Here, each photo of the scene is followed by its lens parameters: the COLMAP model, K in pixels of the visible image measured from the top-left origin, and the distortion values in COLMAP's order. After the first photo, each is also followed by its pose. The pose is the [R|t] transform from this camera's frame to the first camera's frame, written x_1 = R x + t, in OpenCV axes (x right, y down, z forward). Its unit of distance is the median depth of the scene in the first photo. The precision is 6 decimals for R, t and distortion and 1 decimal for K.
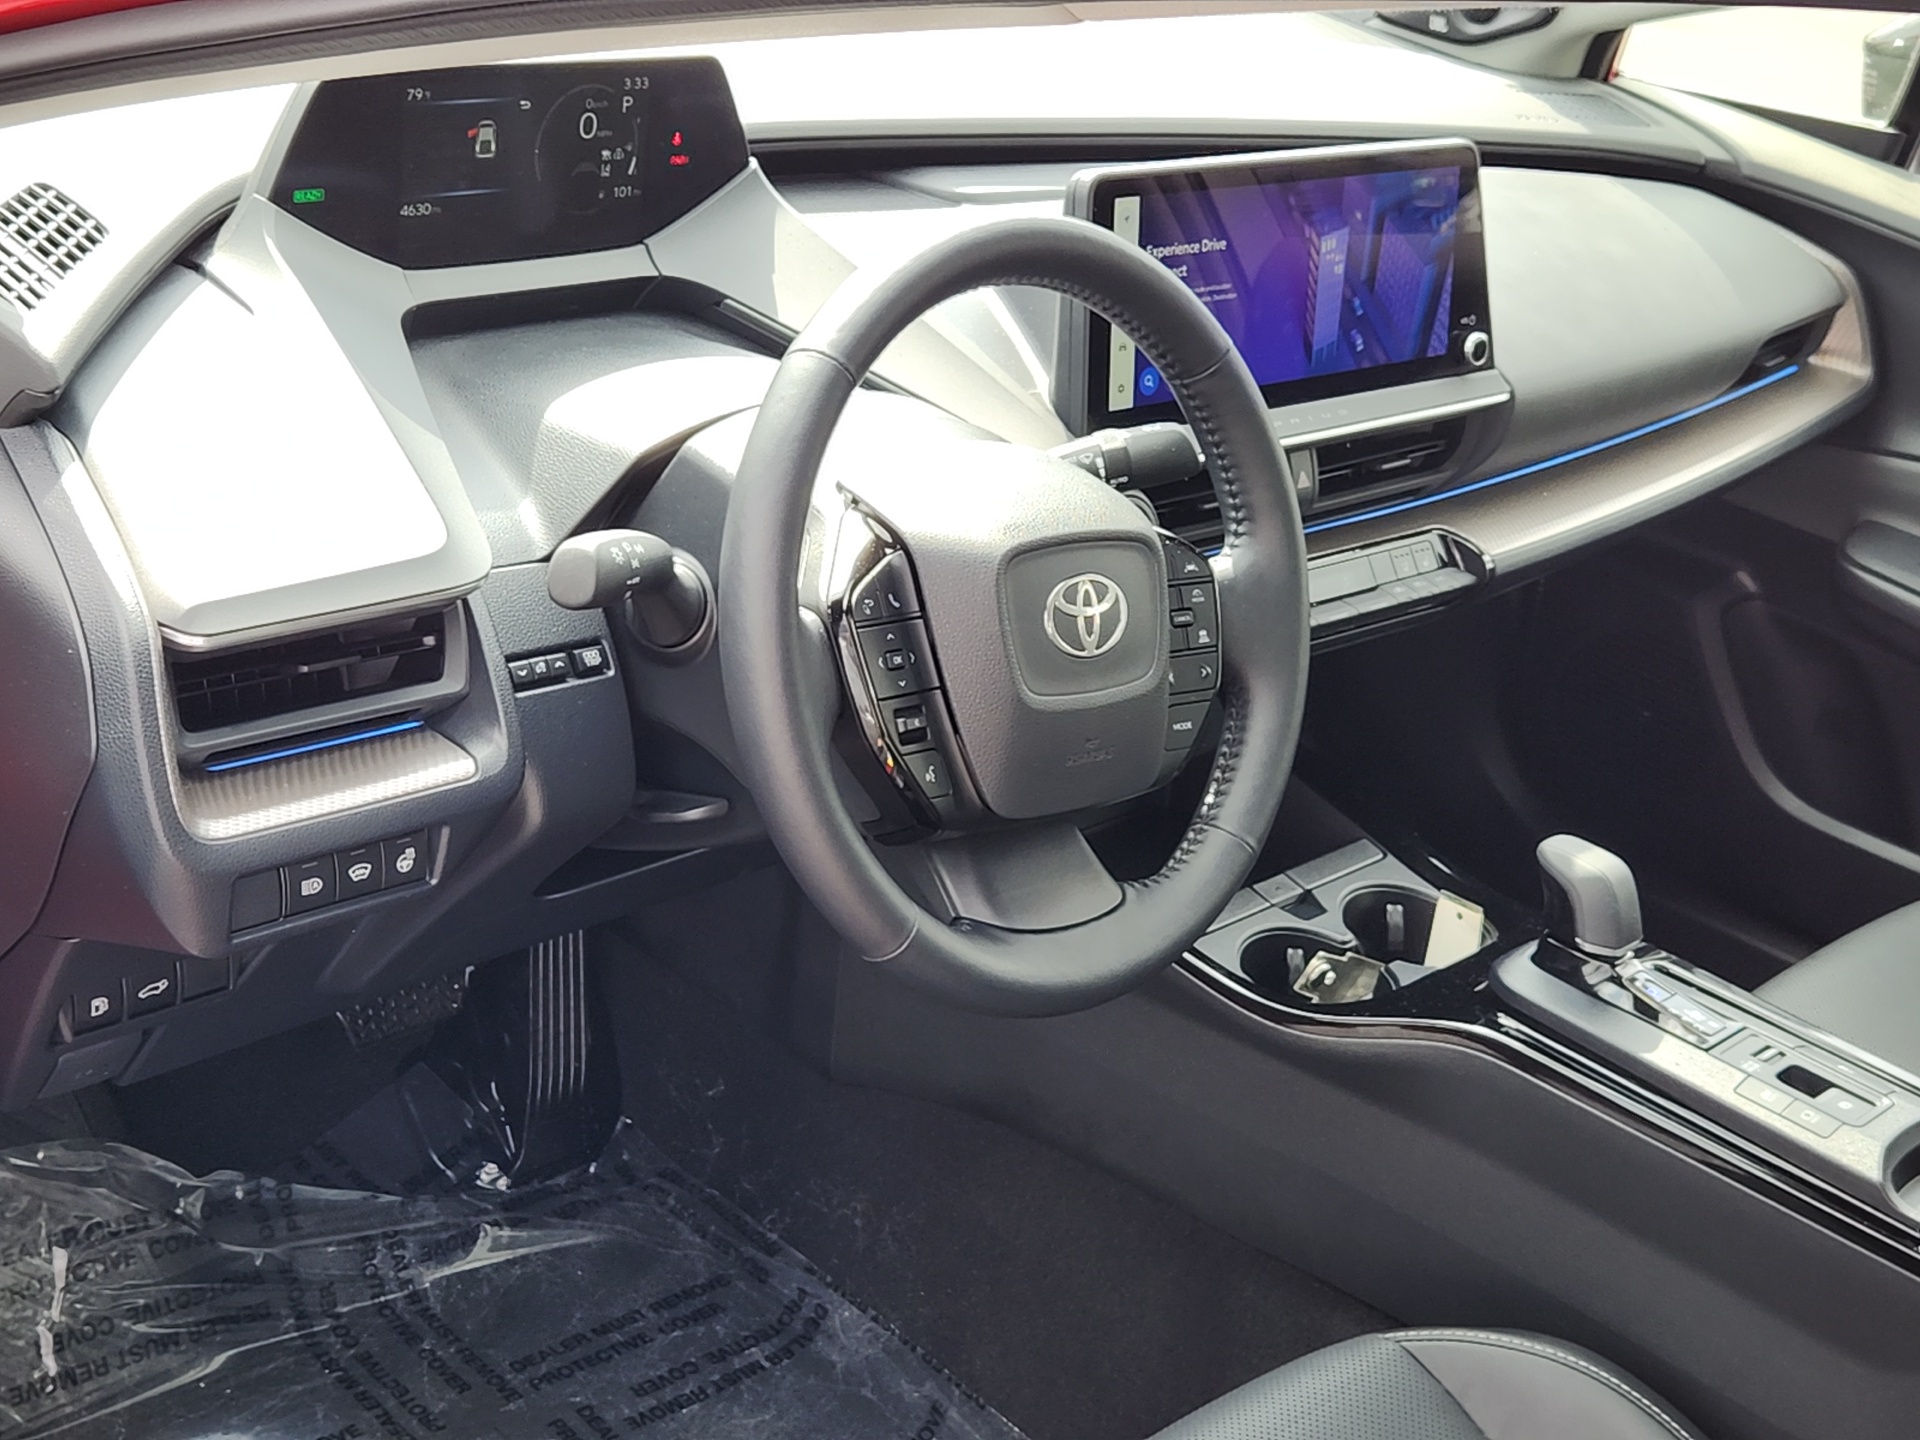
lens RADIAL K [[2578.1, 0, 959.9], [0, 2578.1, 710.8], [0, 0, 1]] dist [0.073360, 0.000000]
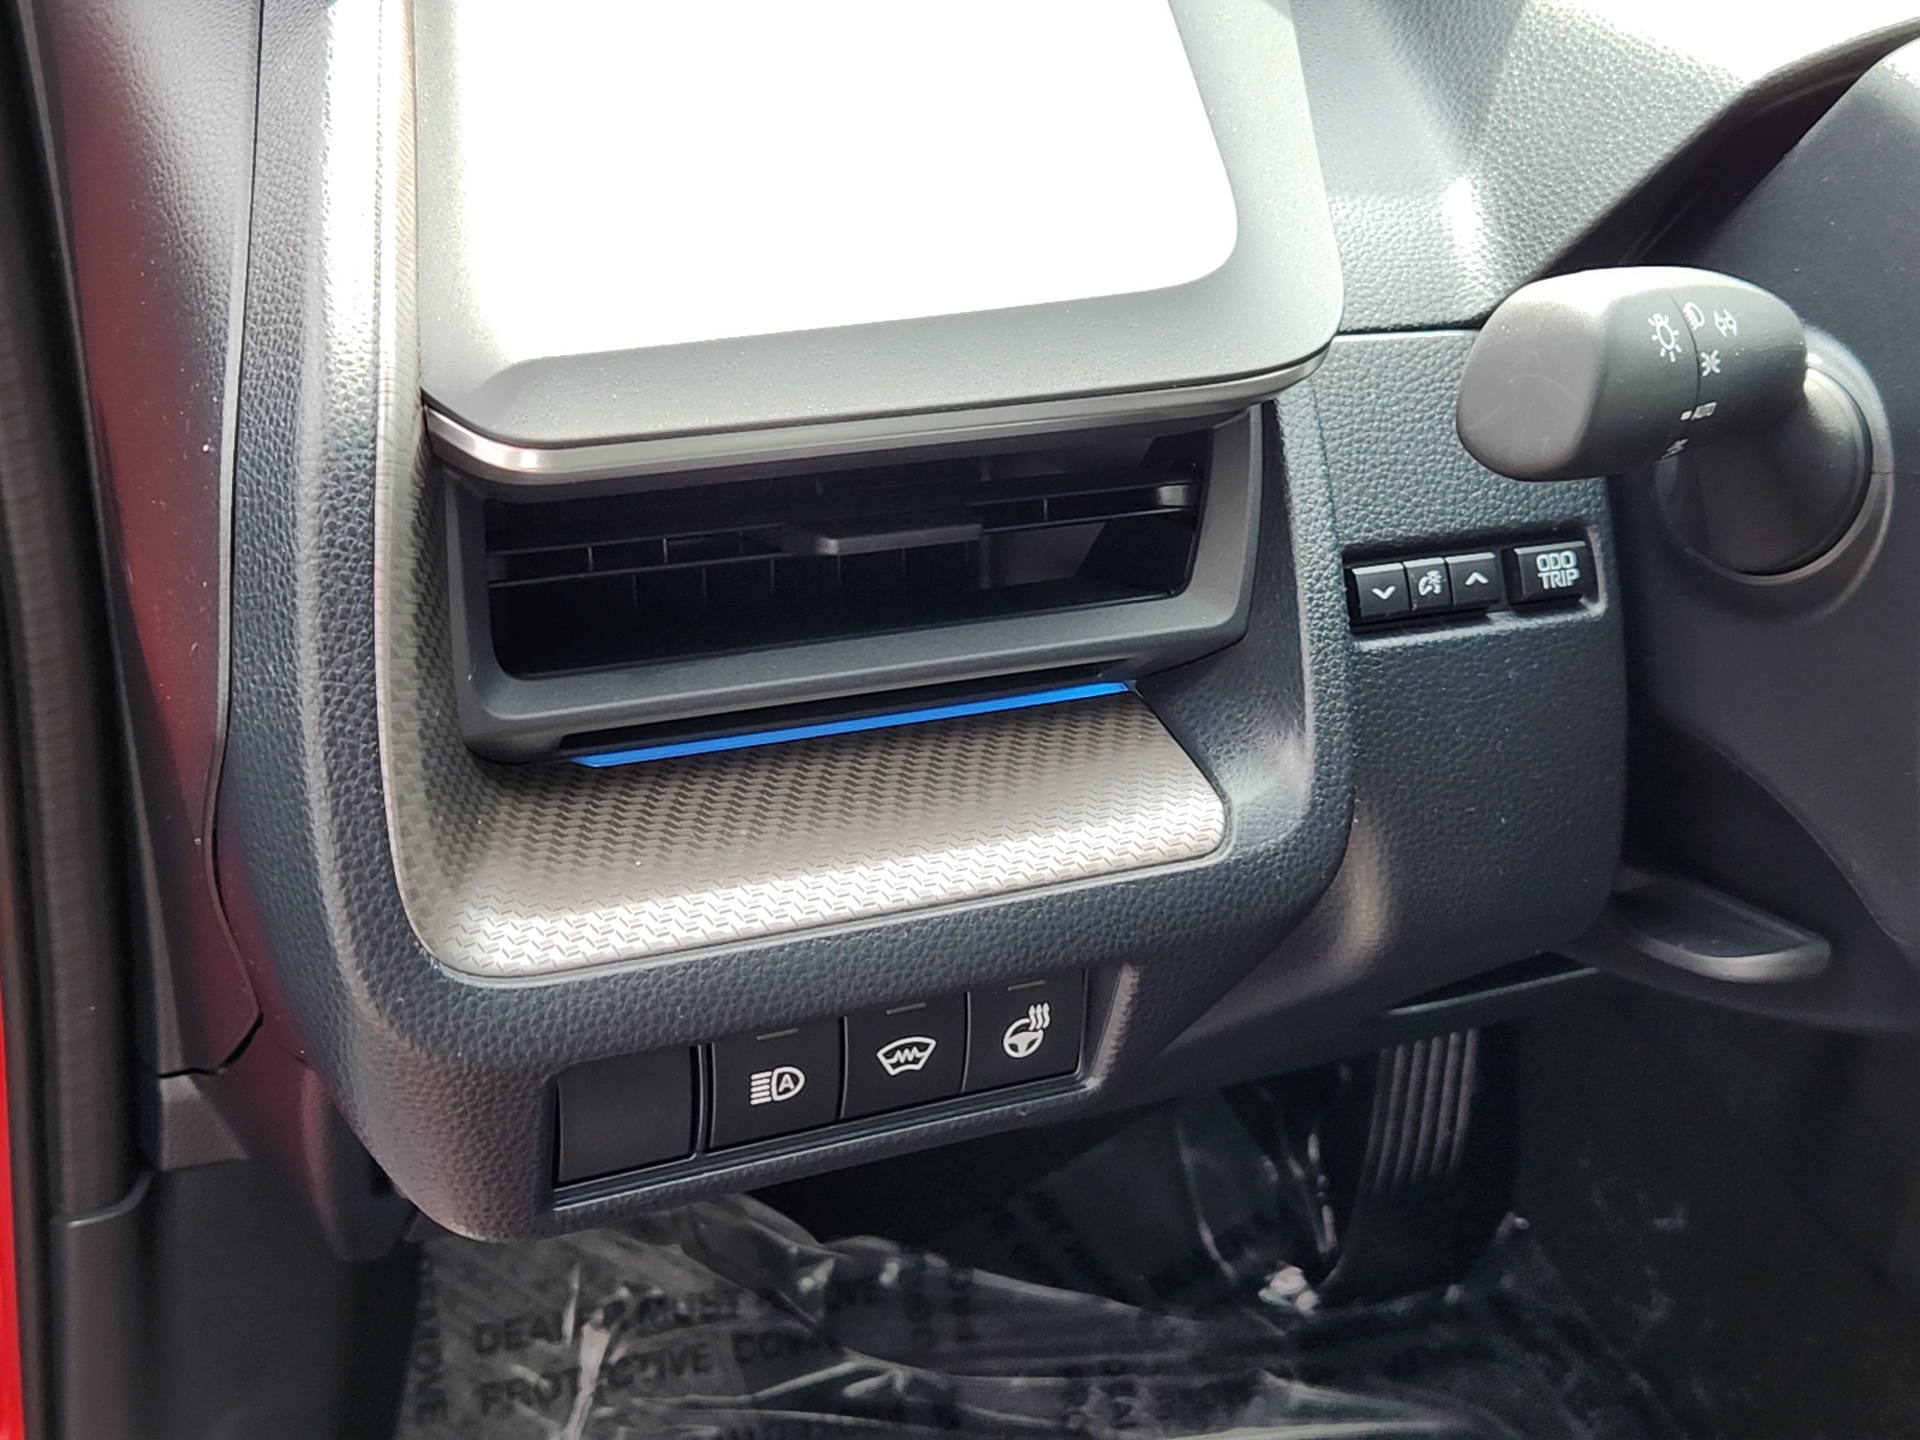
lens RADIAL K [[2578.1, 0, 1024.8], [0, 2578.1, 771.4], [0, 0, 1]] dist [0.073360, 0.000000]
pose [[0.932160, 0.161303, -0.324128, -0.081731], [-0.119985, 0.982308, 0.143784, -0.038718], [0.341586, -0.095140, 0.935023, 0.574968]]
